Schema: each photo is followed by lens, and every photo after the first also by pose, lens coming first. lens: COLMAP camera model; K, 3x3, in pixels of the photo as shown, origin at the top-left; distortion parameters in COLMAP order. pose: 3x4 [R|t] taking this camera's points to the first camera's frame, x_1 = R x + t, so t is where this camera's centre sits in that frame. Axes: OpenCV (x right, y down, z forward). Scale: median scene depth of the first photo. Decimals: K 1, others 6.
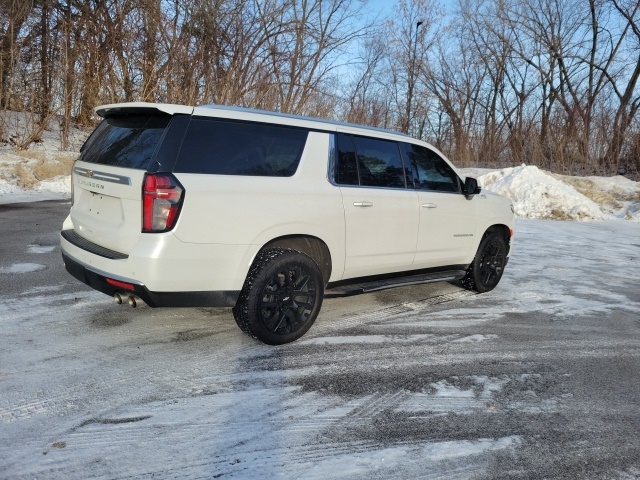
lens RADIAL K [[478.9, 0, 325.1], [0, 478.9, 243.7], [0, 0, 1]] dist [0.059242, -0.044065]
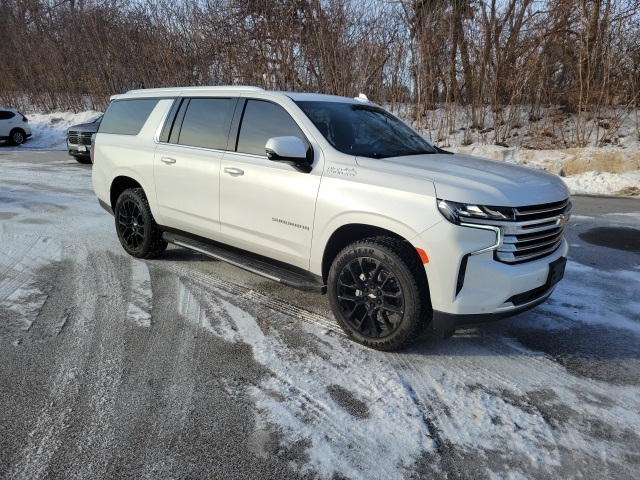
lens RADIAL K [[478.9, 0, 322.7], [0, 478.9, 240.1], [0, 0, 1]] dist [0.059242, -0.044065]
pose [[0.109738, 0.157389, -0.981420, 1.514581], [-0.193668, 0.971845, 0.134199, -0.149576], [0.974910, 0.175343, 0.137130, 1.506403]]
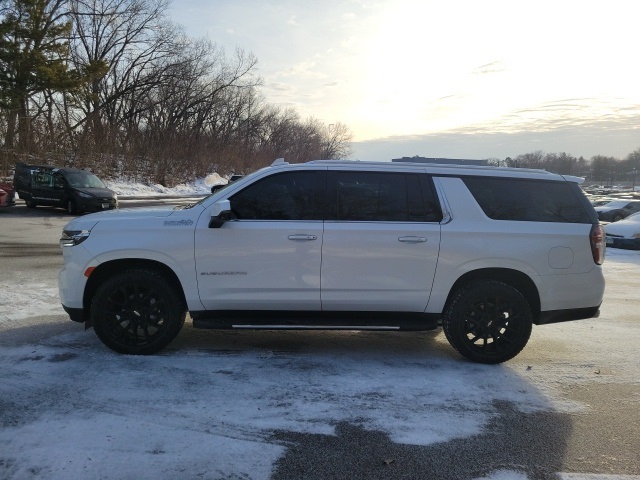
lens RADIAL K [[478.9, 0, 321.1], [0, 478.9, 236.6], [0, 0, 1]] dist [0.059242, -0.044065]
pose [[-0.758663, -0.171036, 0.628631, -0.881134], [0.011362, 0.961302, 0.275261, -0.554670], [-0.651384, 0.215973, -0.727362, 2.690015]]
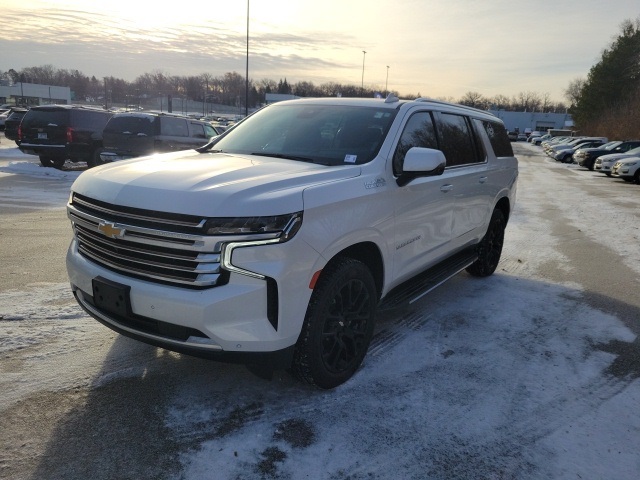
lens RADIAL K [[478.9, 0, 324.8], [0, 478.9, 242.6], [0, 0, 1]] dist [0.059242, -0.044065]
pose [[-0.966543, -0.077036, -0.244664, 0.483392], [-0.164314, 0.918386, 0.359956, -0.451191], [0.196967, 0.388115, -0.900317, 2.827257]]
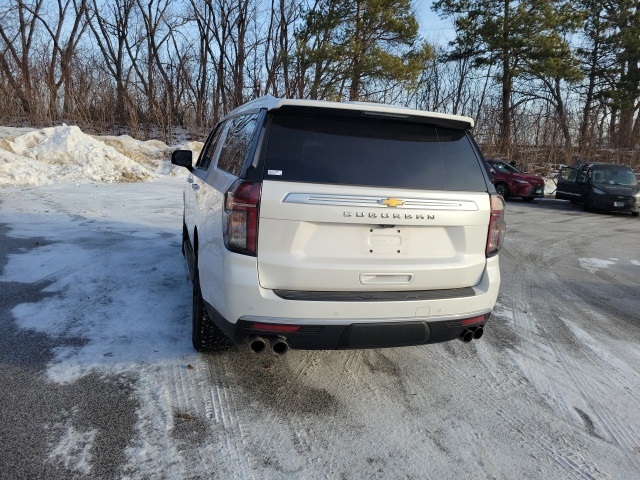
lens RADIAL K [[478.9, 0, 324.7], [0, 478.9, 234.9], [0, 0, 1]] dist [0.059242, -0.044065]
pose [[0.431605, -0.188975, 0.882046, -1.222818], [0.113631, 0.981411, 0.154661, -0.227988], [-0.894877, 0.033475, 0.445056, 0.789011]]
